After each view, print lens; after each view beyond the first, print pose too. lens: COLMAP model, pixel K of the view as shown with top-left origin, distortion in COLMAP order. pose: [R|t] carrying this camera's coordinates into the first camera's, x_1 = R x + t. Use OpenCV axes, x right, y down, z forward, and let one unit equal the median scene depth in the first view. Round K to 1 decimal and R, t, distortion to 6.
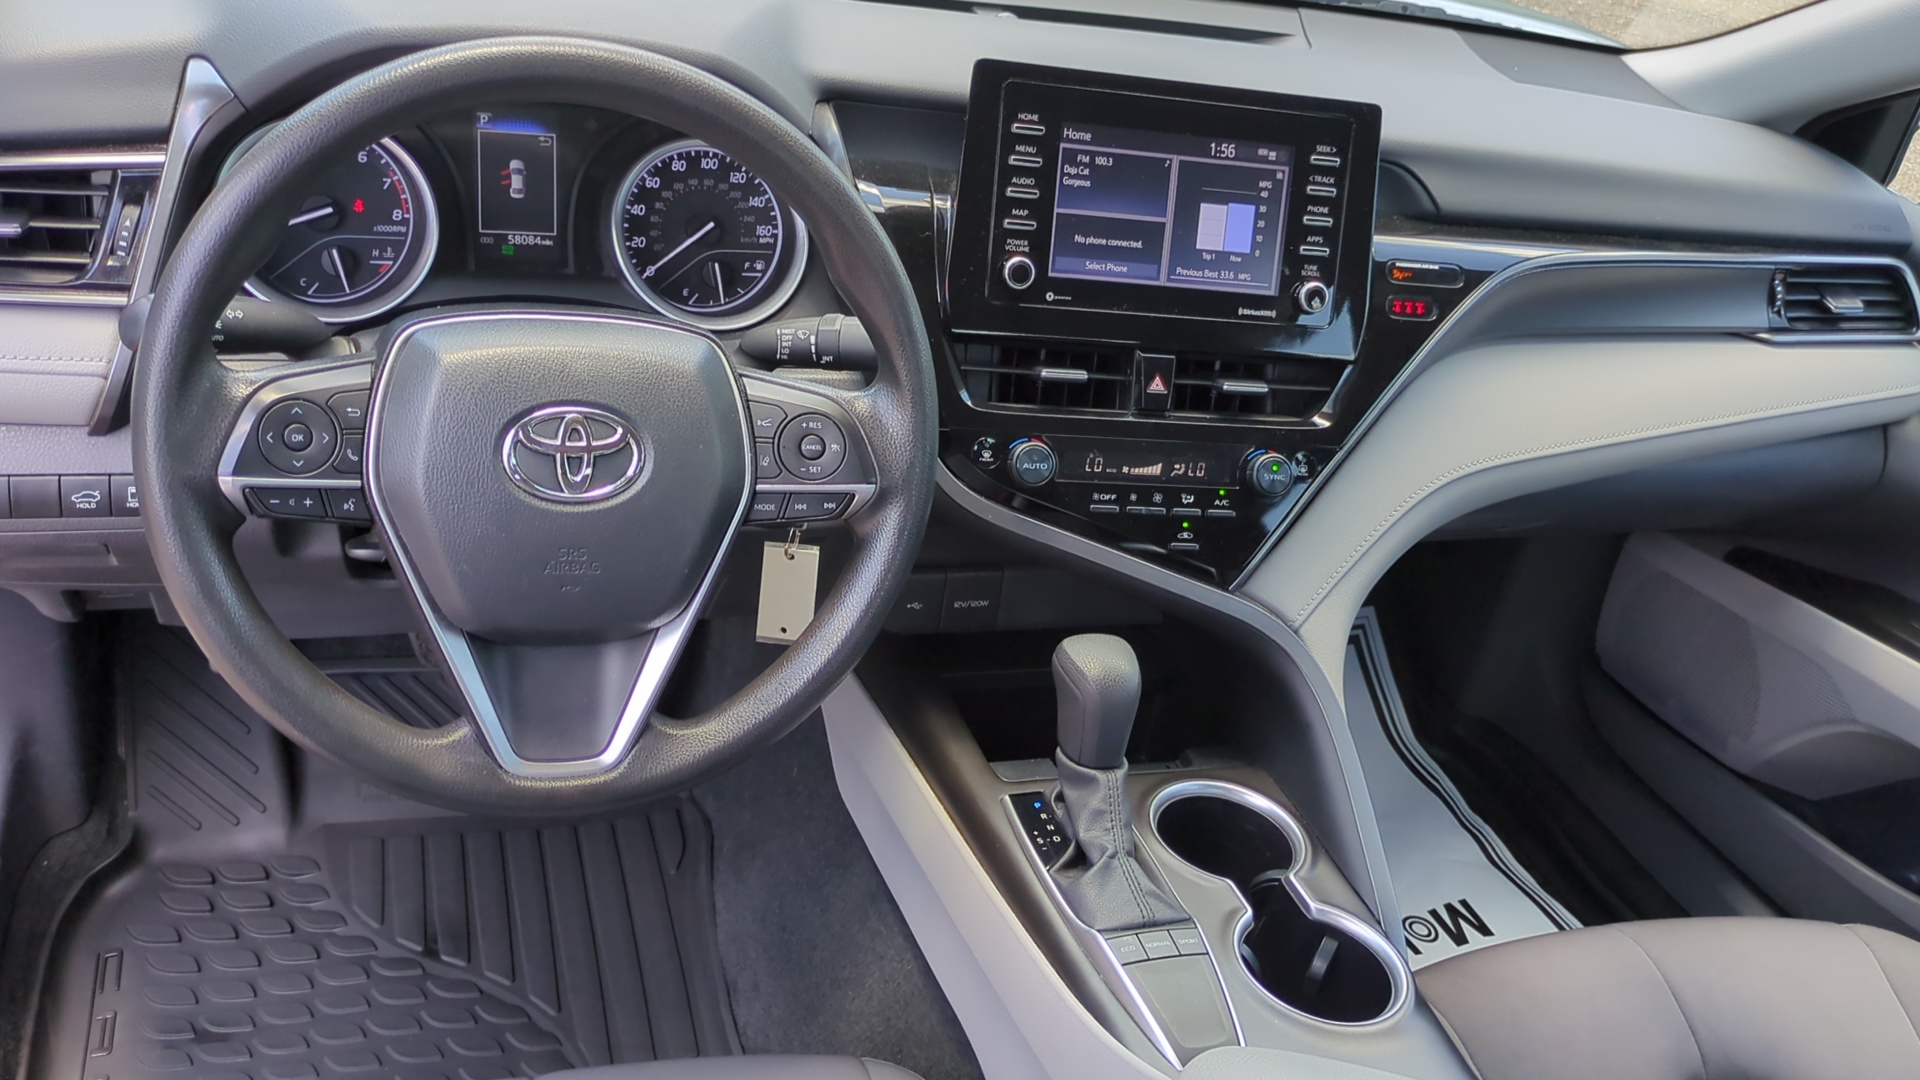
lens RADIAL K [[1633.3, 0, 949.9], [0, 1633.3, 545.7], [0, 0, 1]] dist [0.040199, -0.041839]
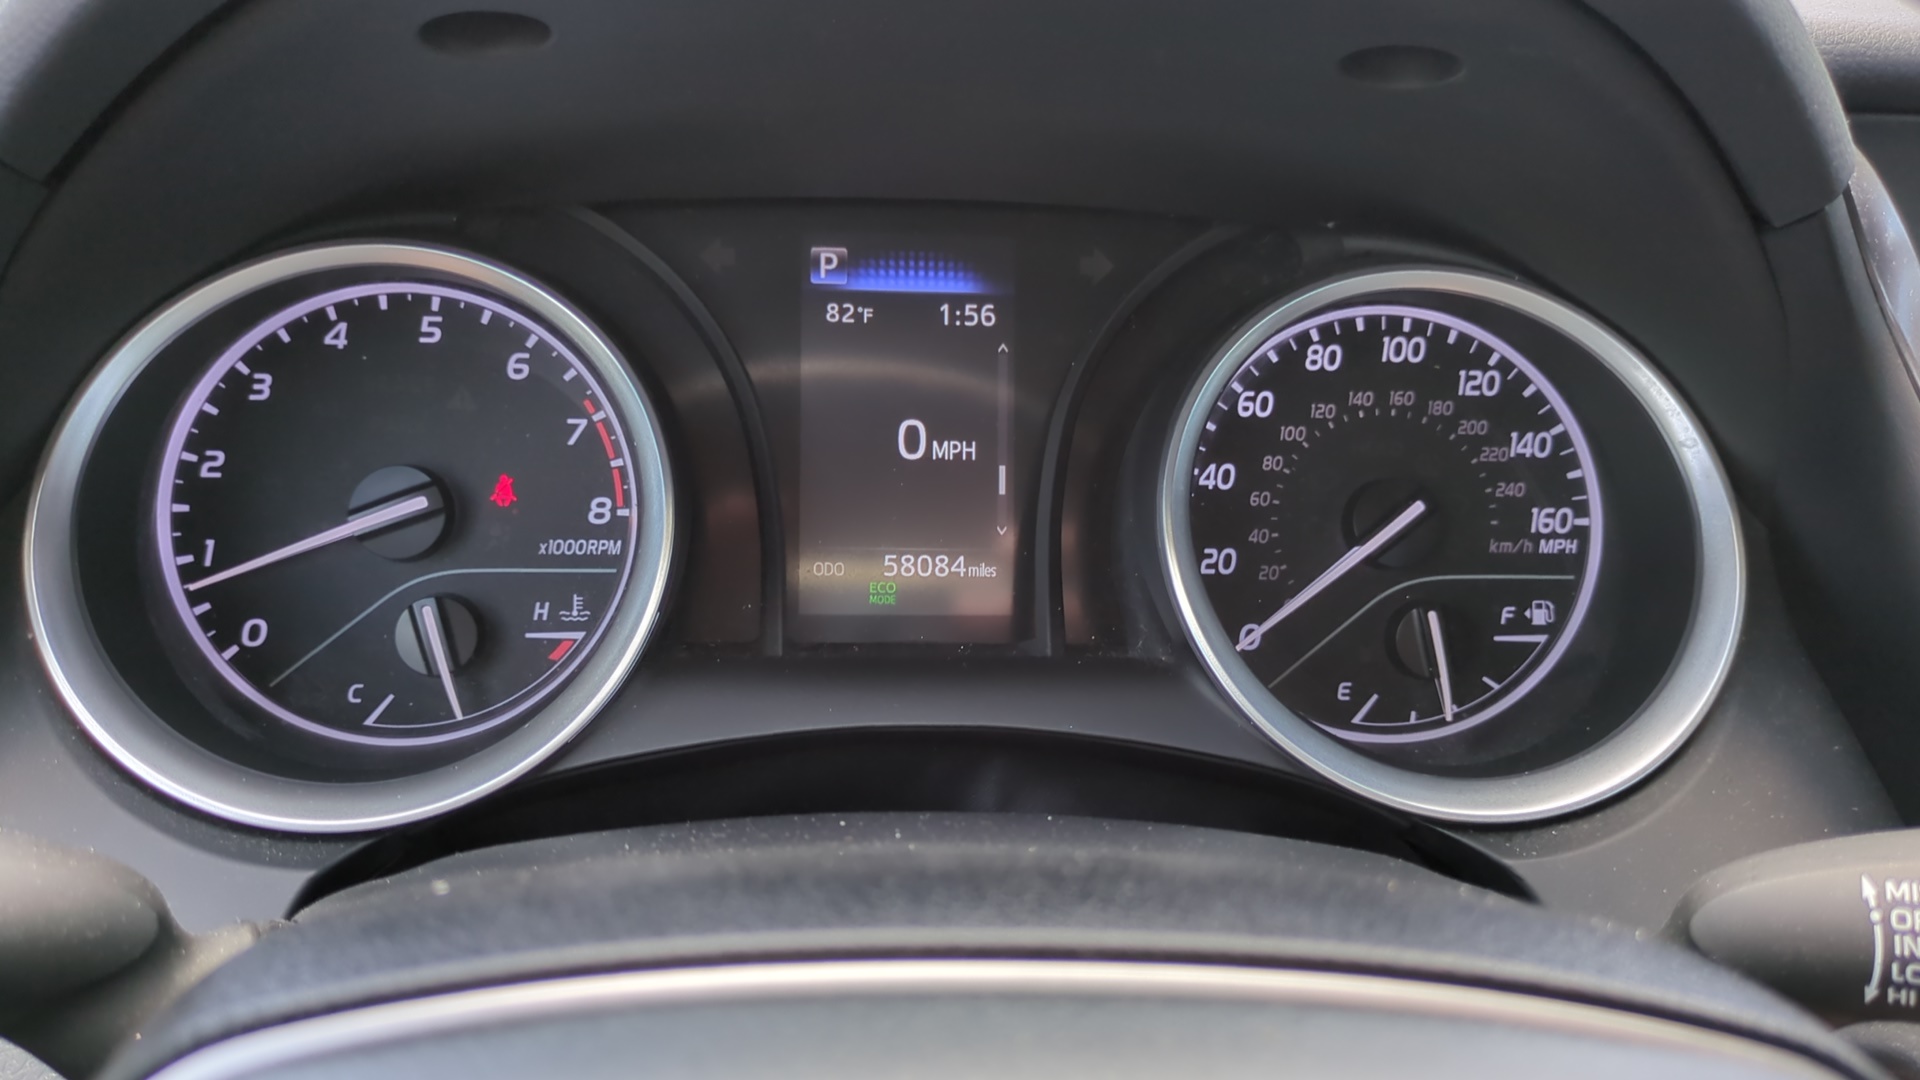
lens RADIAL K [[1633.3, 0, 949.9], [0, 1633.3, 545.7], [0, 0, 1]] dist [0.040199, -0.041839]
pose [[0.978406, -0.033385, -0.203977, -0.176712], [-0.007834, 0.980171, -0.198001, -0.116699], [0.206543, 0.195323, 0.958743, 0.640736]]
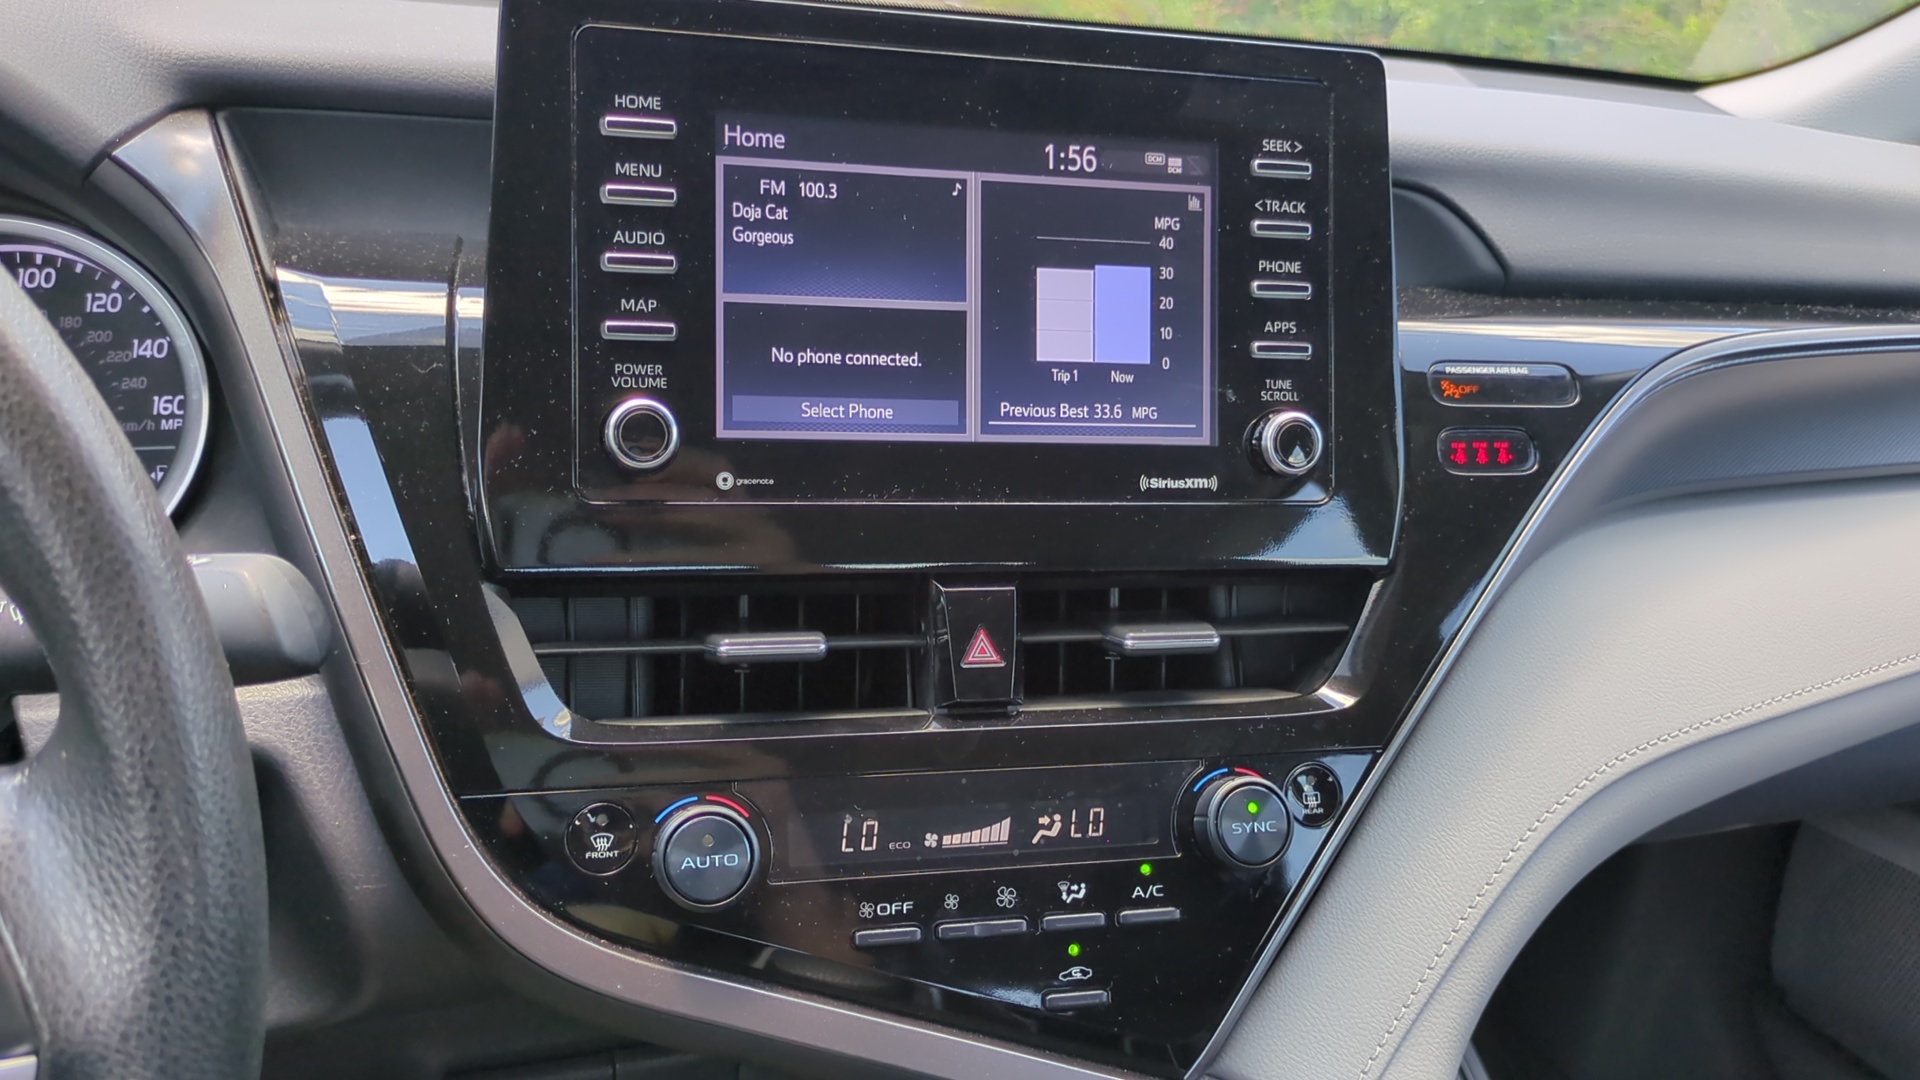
lens RADIAL K [[1633.3, 0, 949.9], [0, 1633.3, 545.7], [0, 0, 1]] dist [0.040199, -0.041839]
pose [[0.996257, -0.082756, 0.024952, 0.107960], [0.085576, 0.984979, -0.149977, -0.058580], [-0.012165, 0.151550, 0.988375, 0.532786]]
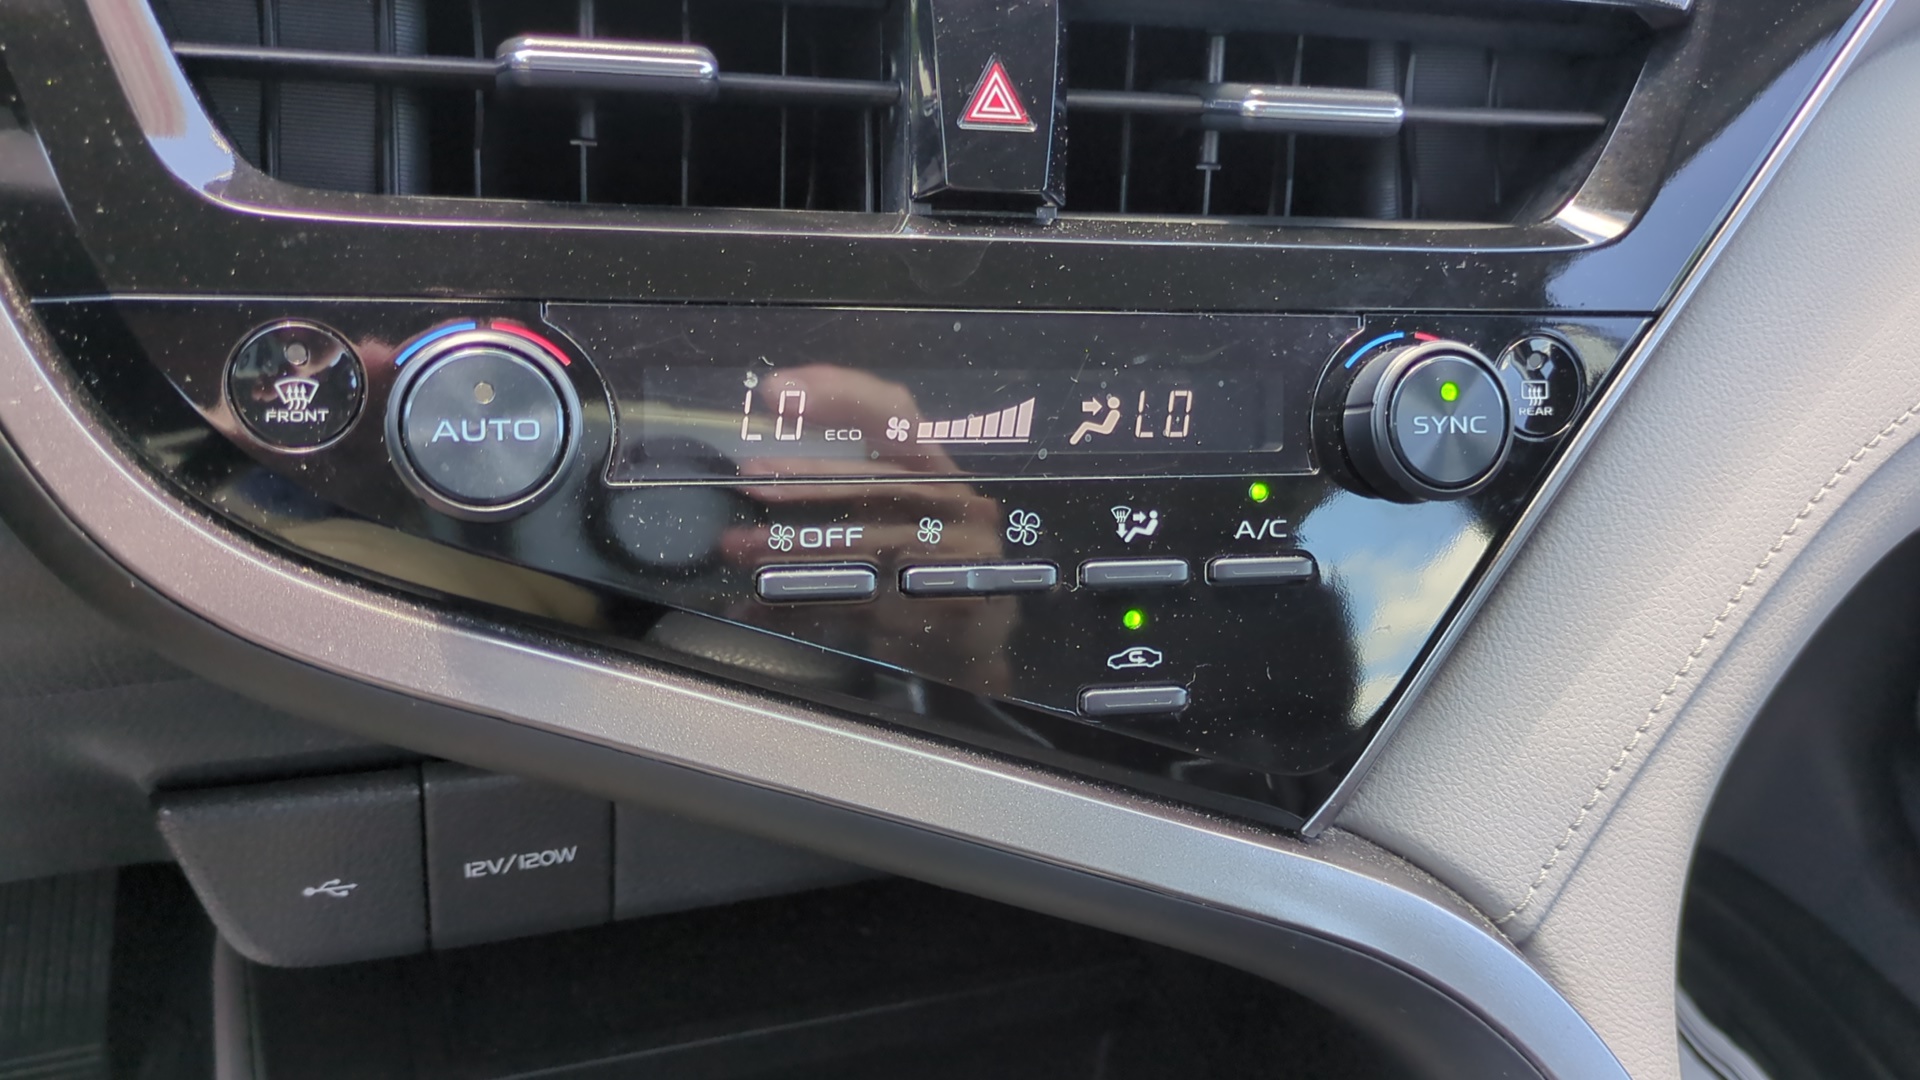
lens RADIAL K [[1633.3, 0, 949.9], [0, 1633.3, 545.7], [0, 0, 1]] dist [0.040199, -0.041839]
pose [[0.998313, -0.057750, 0.006073, 0.113047], [0.057718, 0.998319, 0.005285, -0.028332], [-0.006368, -0.004925, 0.999968, 0.730555]]
